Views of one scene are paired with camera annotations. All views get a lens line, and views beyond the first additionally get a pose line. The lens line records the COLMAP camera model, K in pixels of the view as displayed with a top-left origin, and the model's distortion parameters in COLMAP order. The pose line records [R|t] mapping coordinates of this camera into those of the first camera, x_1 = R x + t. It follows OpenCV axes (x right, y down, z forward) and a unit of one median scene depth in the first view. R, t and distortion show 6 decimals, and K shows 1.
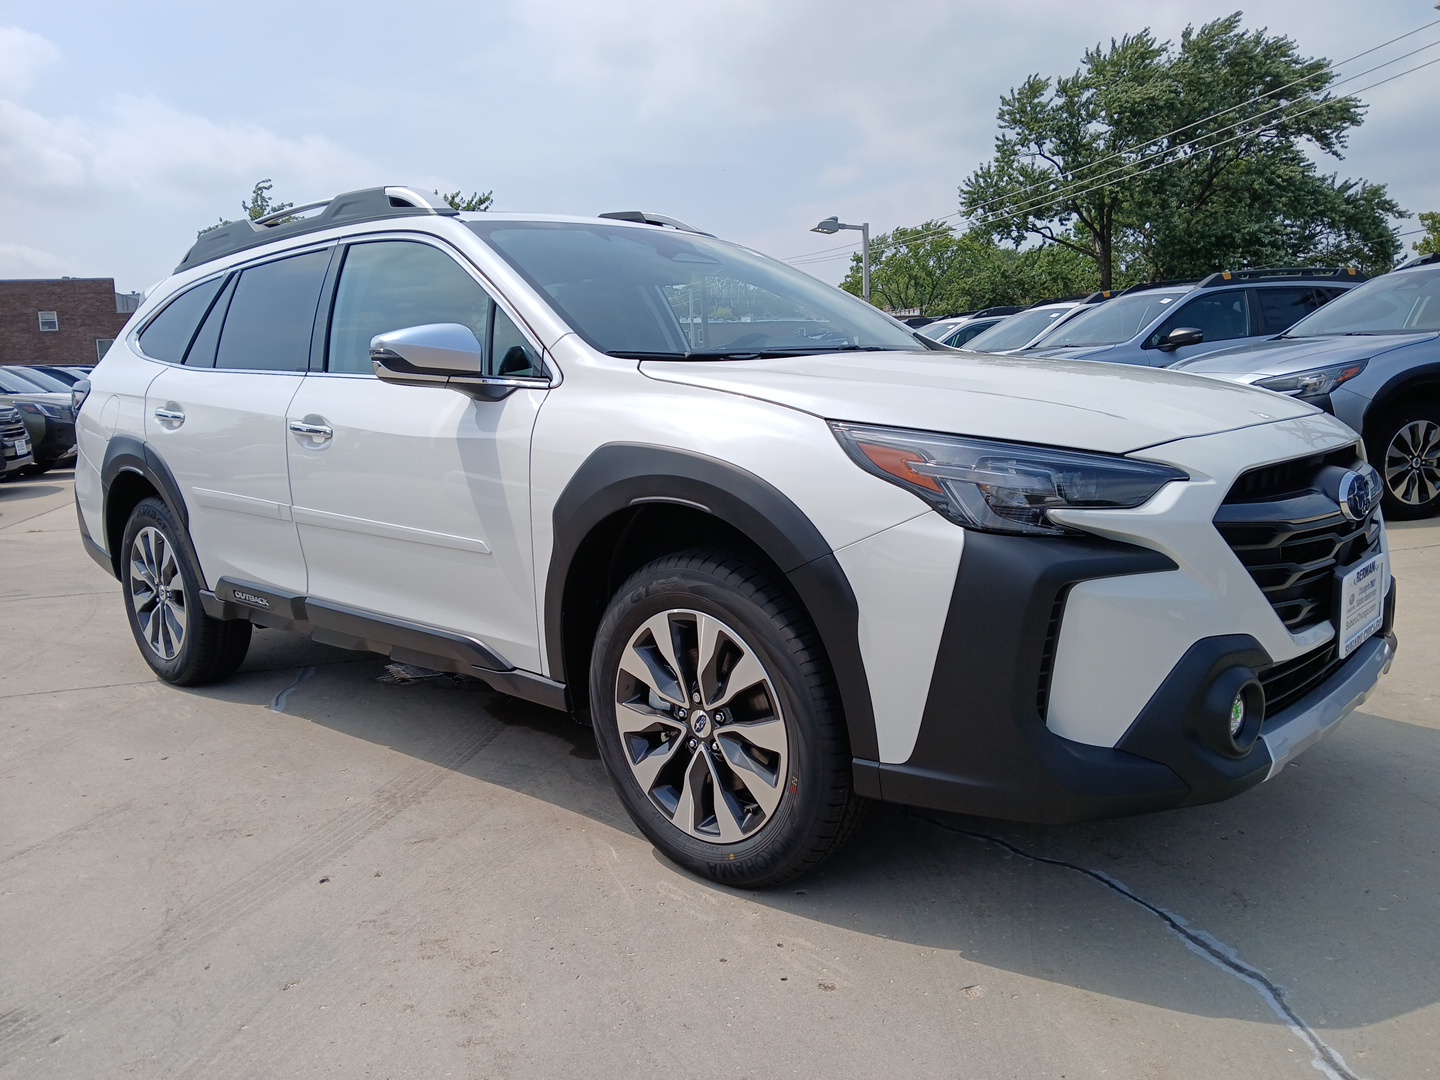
lens RADIAL K [[1100.2, 0, 712.8], [0, 1100.2, 545.2], [0, 0, 1]] dist [0.027426, -0.062617]
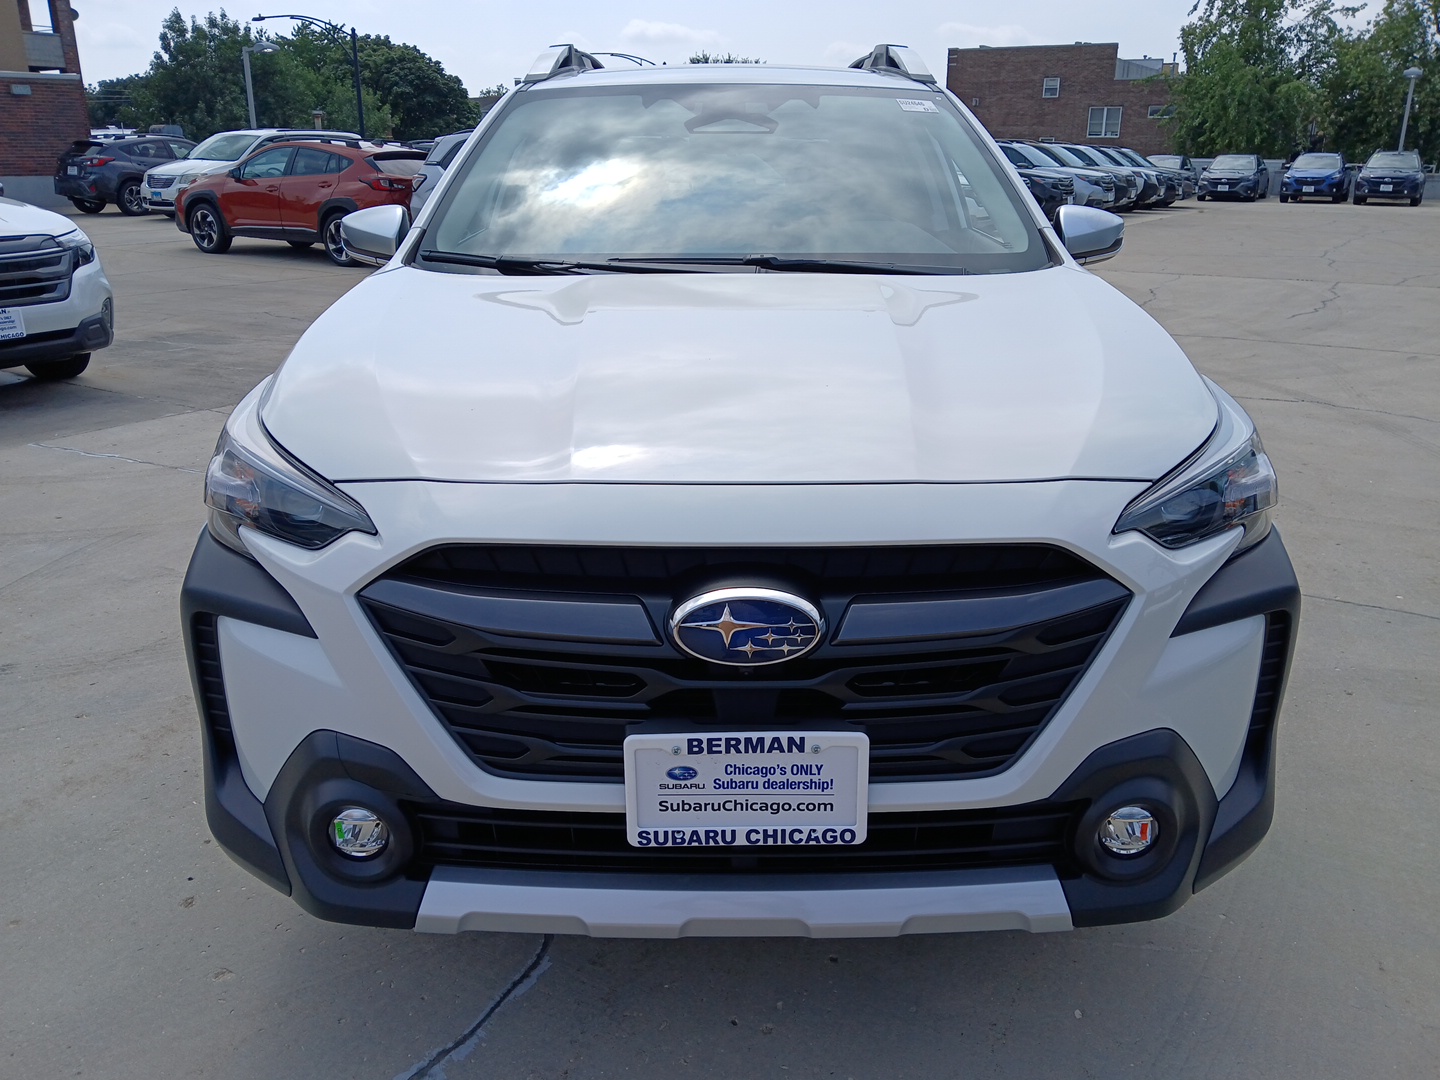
lens RADIAL K [[1100.2, 0, 704.9], [0, 1100.2, 539.2], [0, 0, 1]] dist [0.027426, -0.062617]
pose [[0.649593, 0.287892, -0.703667, 0.695474], [-0.147282, 0.955652, 0.255023, -0.175129], [0.745880, -0.062023, 0.663186, 0.432340]]
